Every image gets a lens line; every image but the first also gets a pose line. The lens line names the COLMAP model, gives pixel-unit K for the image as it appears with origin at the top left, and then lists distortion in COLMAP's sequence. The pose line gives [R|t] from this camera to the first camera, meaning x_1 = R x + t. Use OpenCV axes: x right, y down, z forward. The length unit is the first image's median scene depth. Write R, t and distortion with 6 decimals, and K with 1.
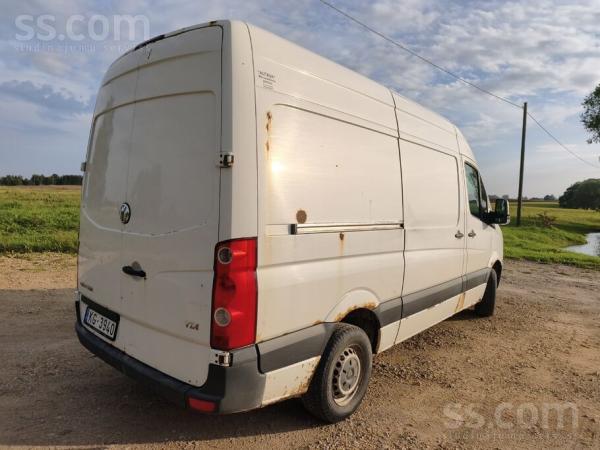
lens RADIAL K [[426.1, 0, 287.4], [0, 426.1, 224.3], [0, 0, 1]] dist [0.012400, -0.001352]
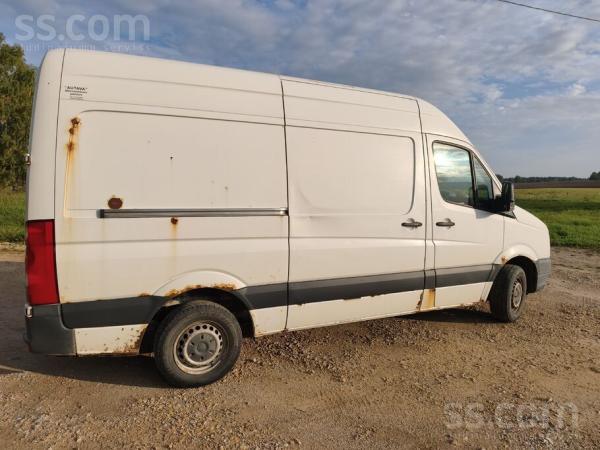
lens RADIAL K [[426.1, 0, 287.4], [0, 426.1, 224.3], [0, 0, 1]] dist [0.012400, -0.001352]
pose [[0.904400, 0.011543, -0.426530, 0.777246], [-0.003312, 0.999794, 0.020035, 0.012000], [0.426674, -0.016707, 0.904251, 0.102956]]
